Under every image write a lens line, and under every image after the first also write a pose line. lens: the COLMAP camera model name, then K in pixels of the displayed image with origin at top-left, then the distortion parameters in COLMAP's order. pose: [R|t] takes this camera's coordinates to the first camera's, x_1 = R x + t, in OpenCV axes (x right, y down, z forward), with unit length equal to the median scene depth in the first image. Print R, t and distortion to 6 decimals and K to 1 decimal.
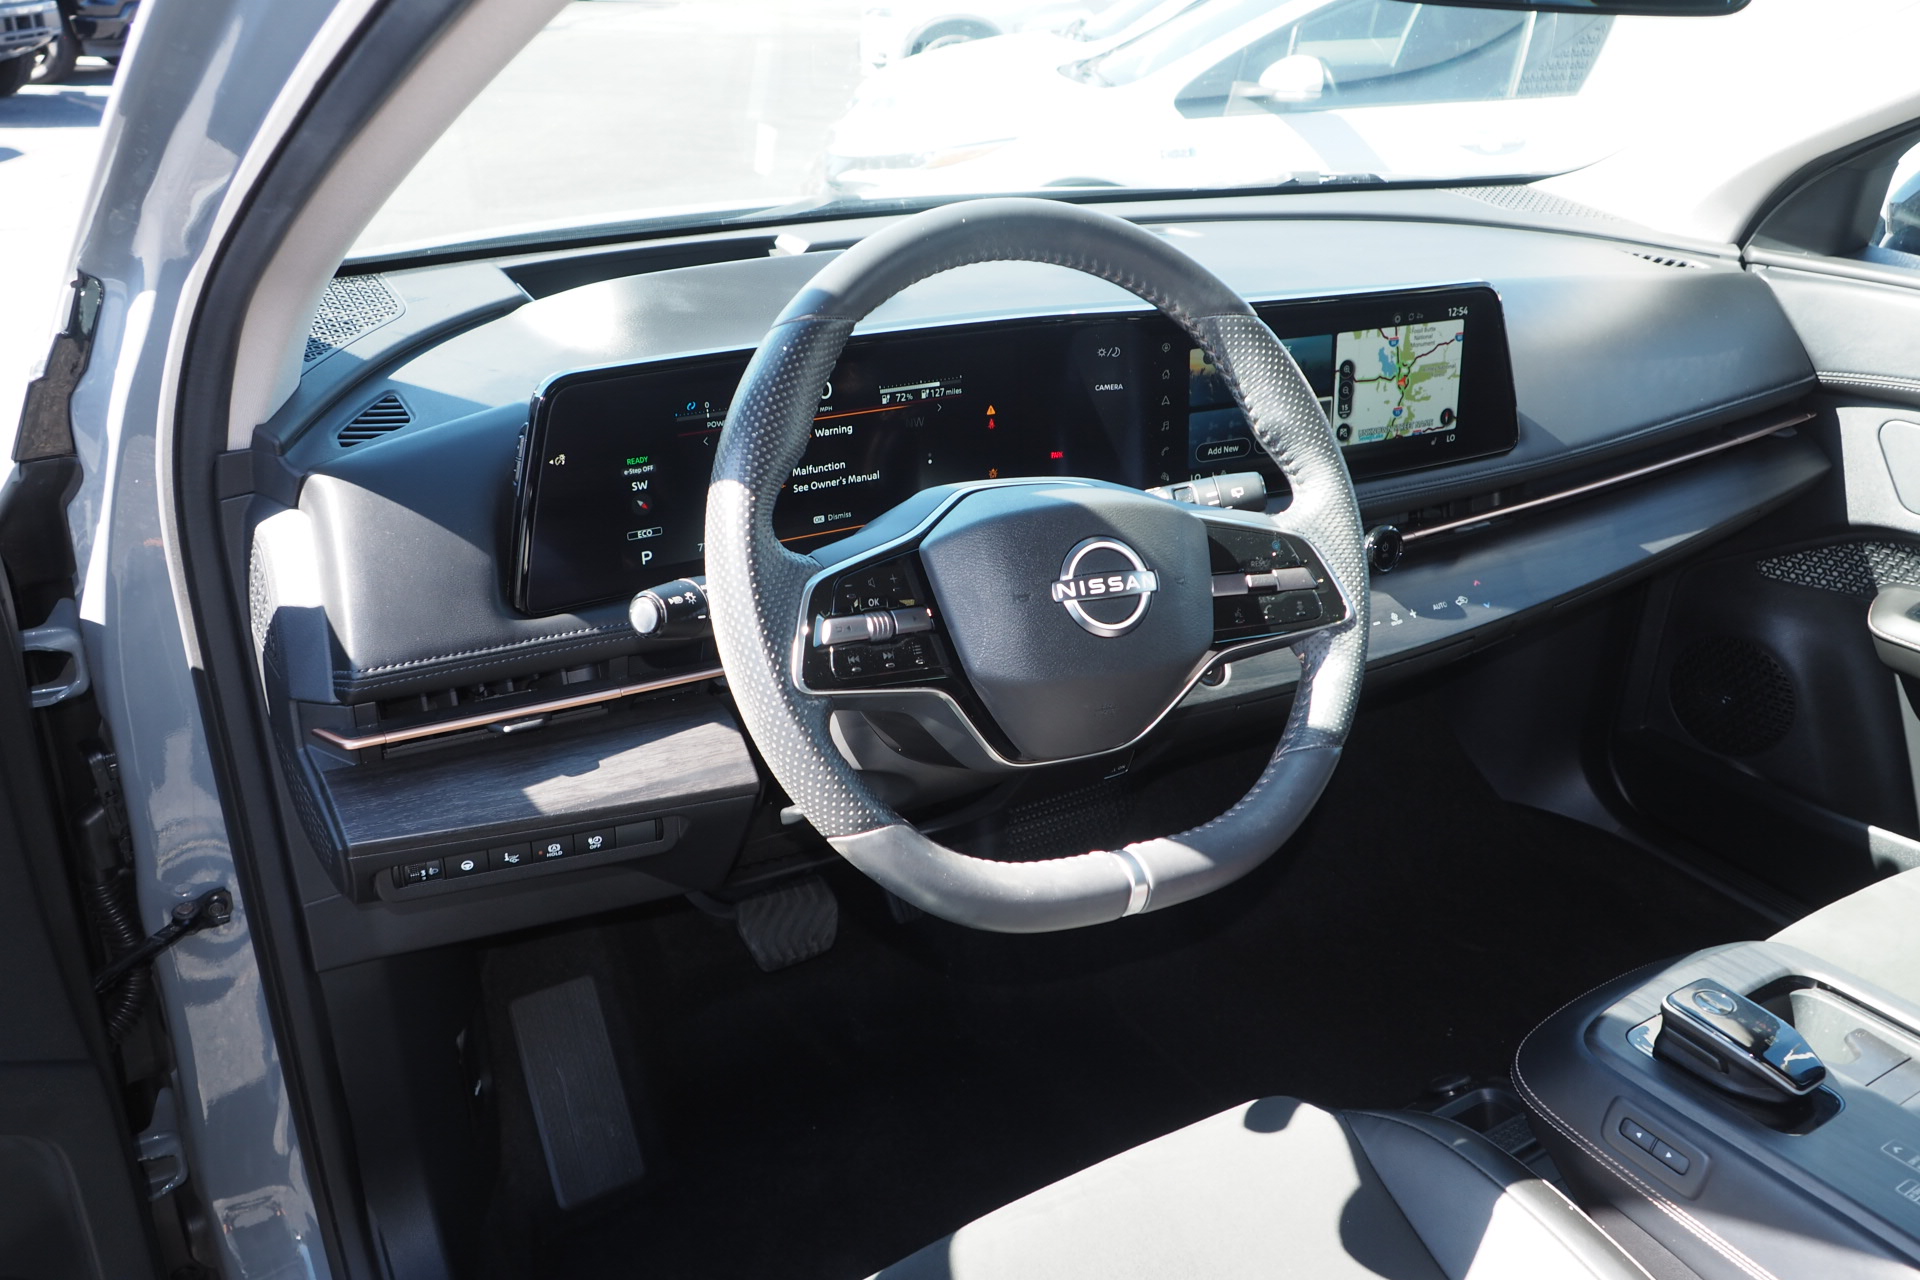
lens RADIAL K [[1407.3, 0, 983.1], [0, 1407.3, 685.1], [0, 0, 1]] dist [-0.031953, 0.003407]
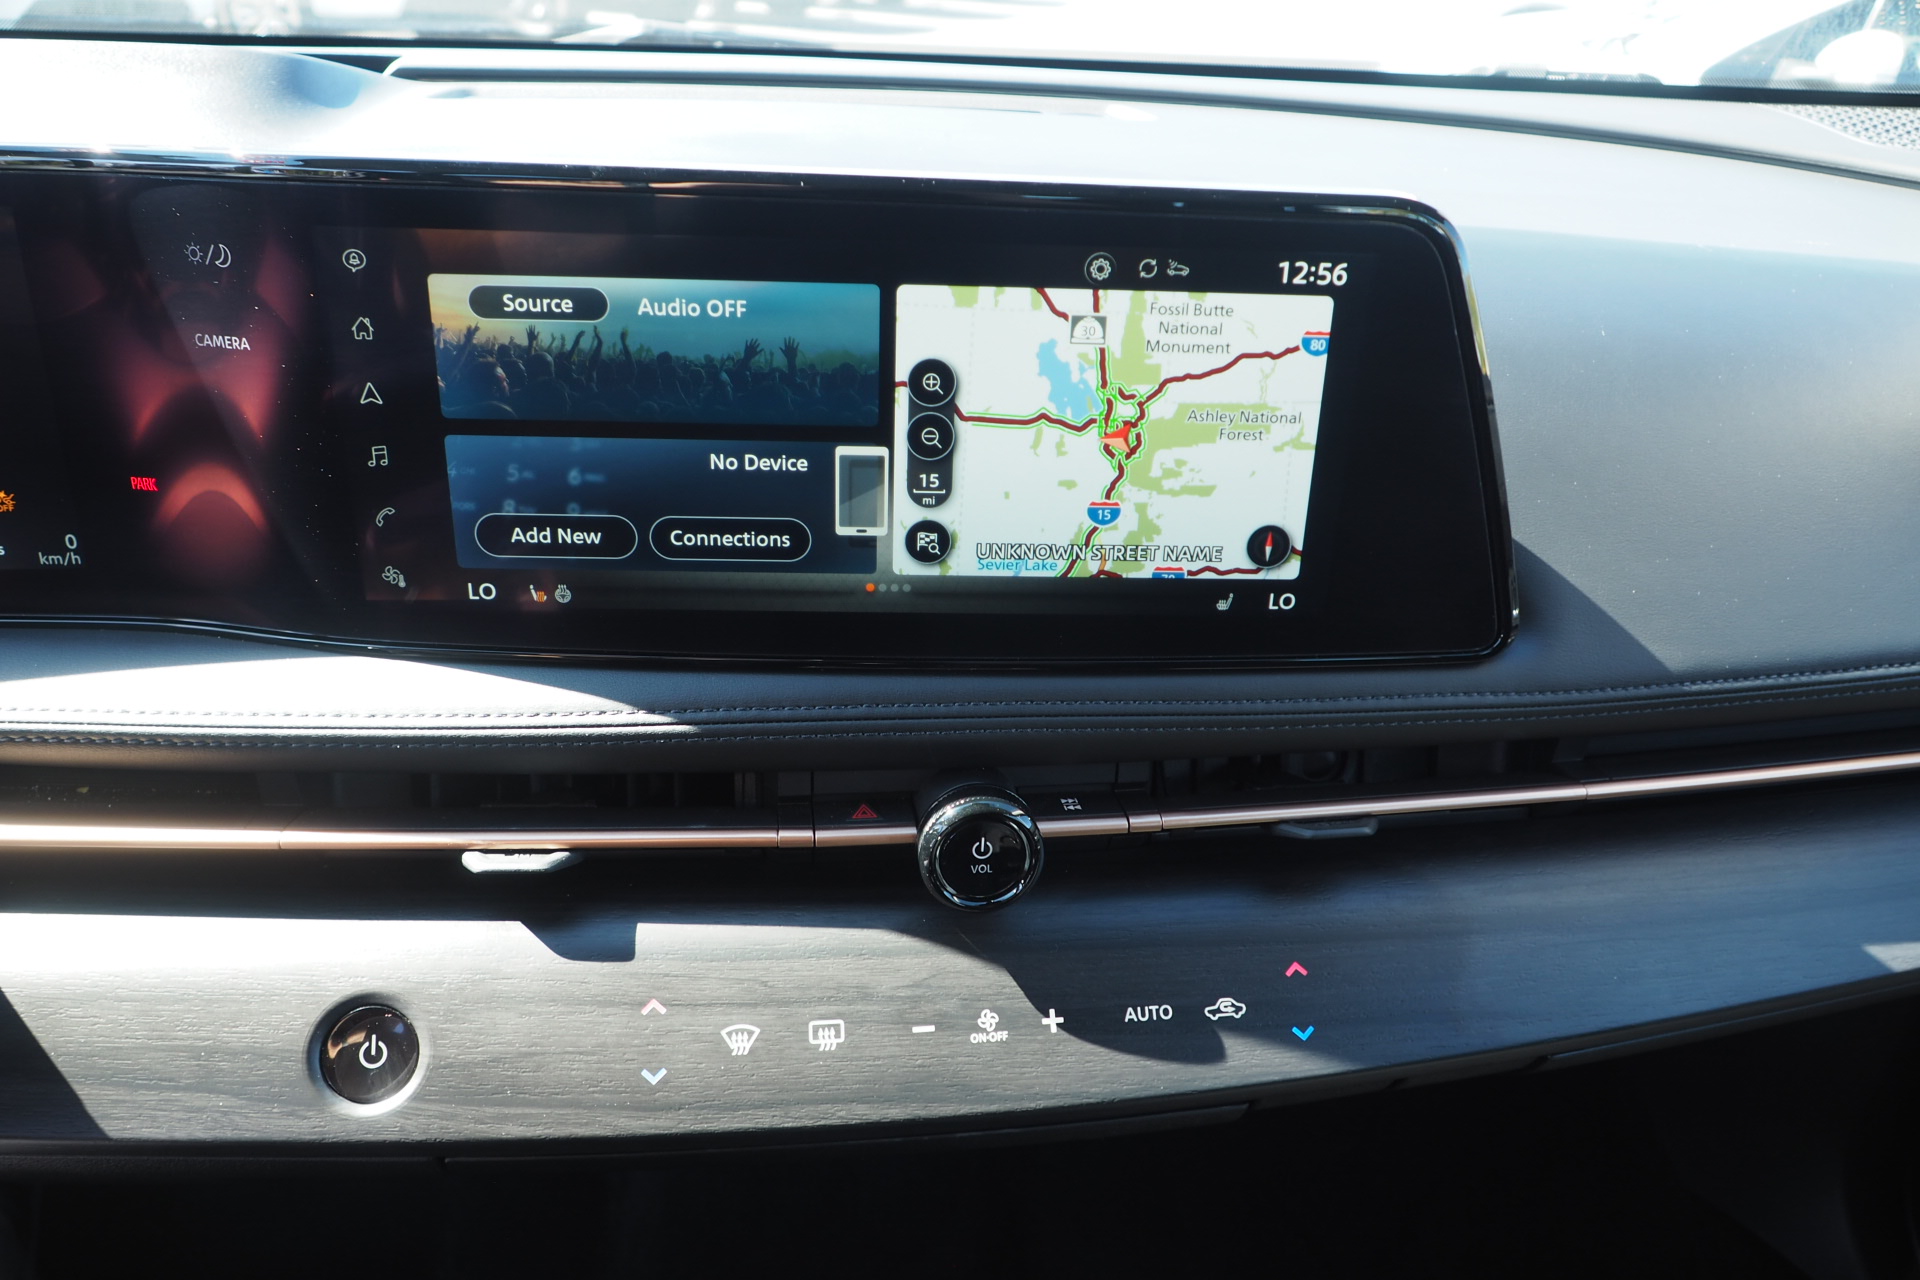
lens RADIAL K [[1365.9, 0, 971.2], [0, 1365.9, 645.1], [0, 0, 1]] dist [-0.047952, 0.002895]
pose [[0.920799, 0.206272, -0.331030, 0.404503], [-0.203813, 0.978085, 0.042536, -0.172546], [0.332550, 0.028302, 0.942661, 0.652452]]
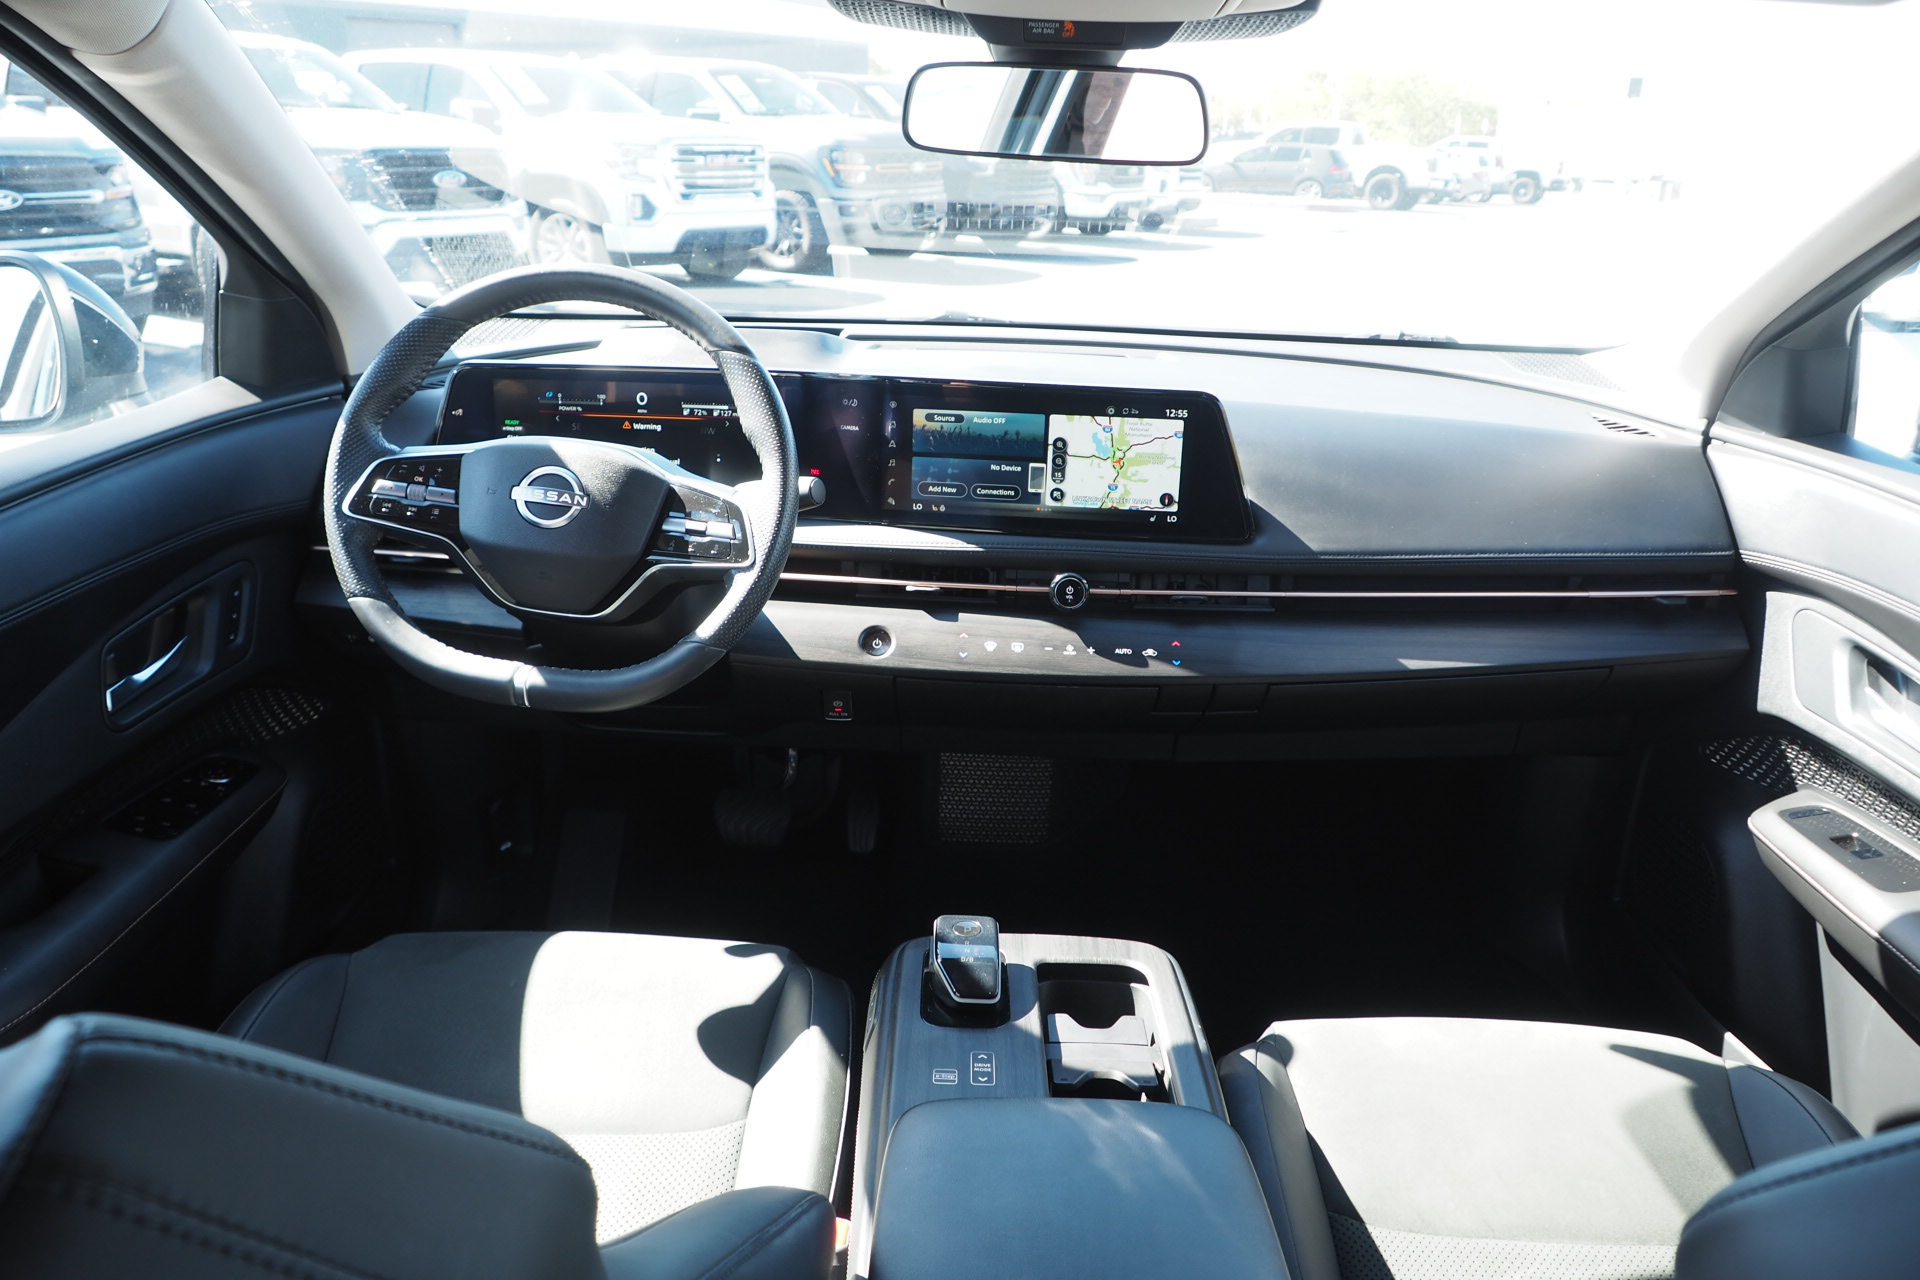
lens RADIAL K [[1365.9, 0, 1002.7], [0, 1365.9, 660.1], [0, 0, 1]] dist [-0.047952, 0.002895]
pose [[0.862242, 0.191132, -0.469050, 0.821300], [-0.247797, 0.966856, -0.061536, 0.049156], [0.441742, 0.169288, 0.881025, -0.066403]]
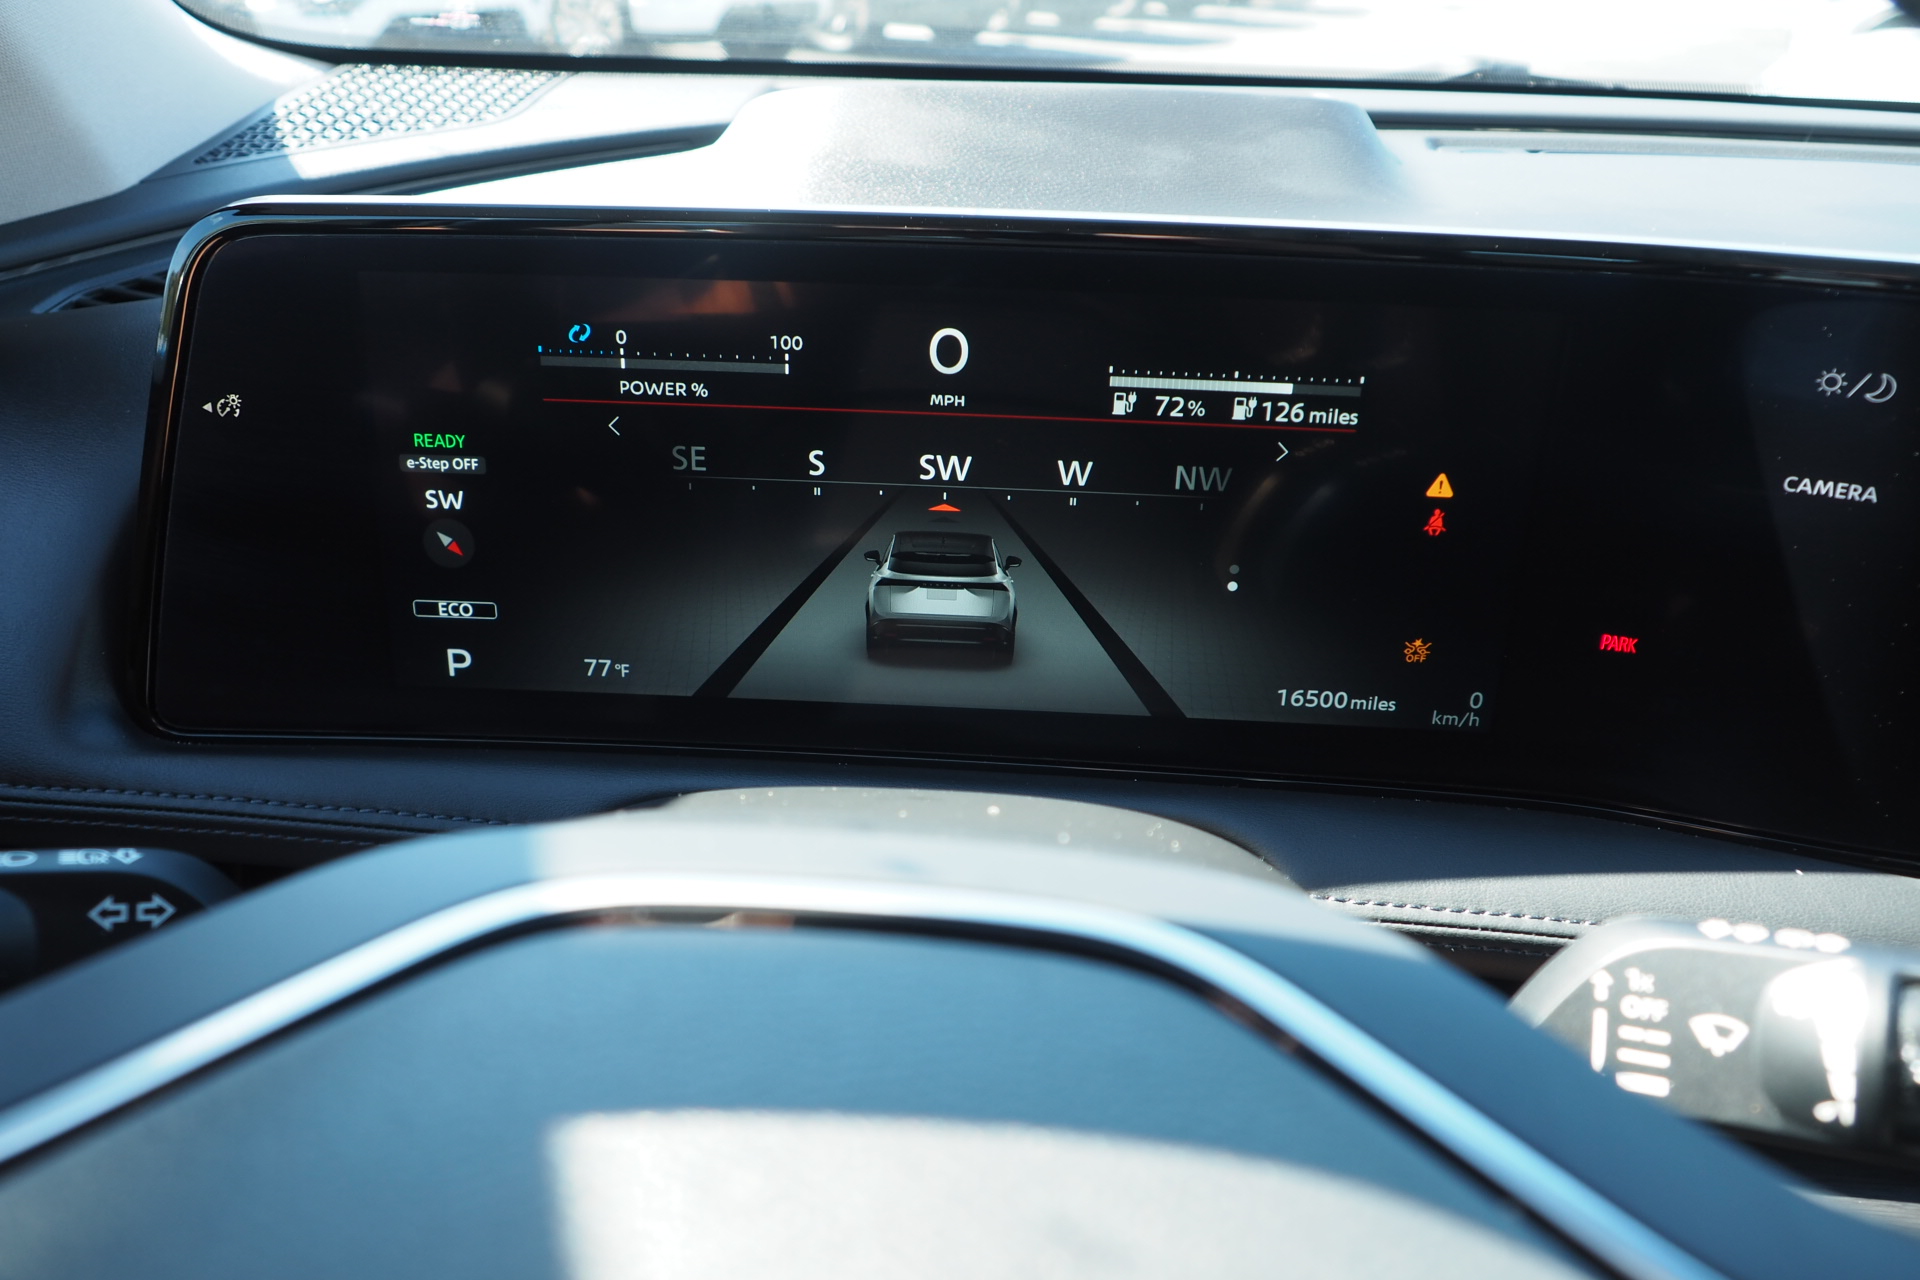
lens RADIAL K [[1407.3, 0, 964.7], [0, 1407.3, 622.9], [0, 0, 1]] dist [-0.031953, 0.003407]
pose [[0.835848, 0.248979, -0.489251, 0.080800], [-0.257735, 0.964884, 0.050706, -0.134796], [0.484696, 0.083715, 0.870668, 0.572110]]
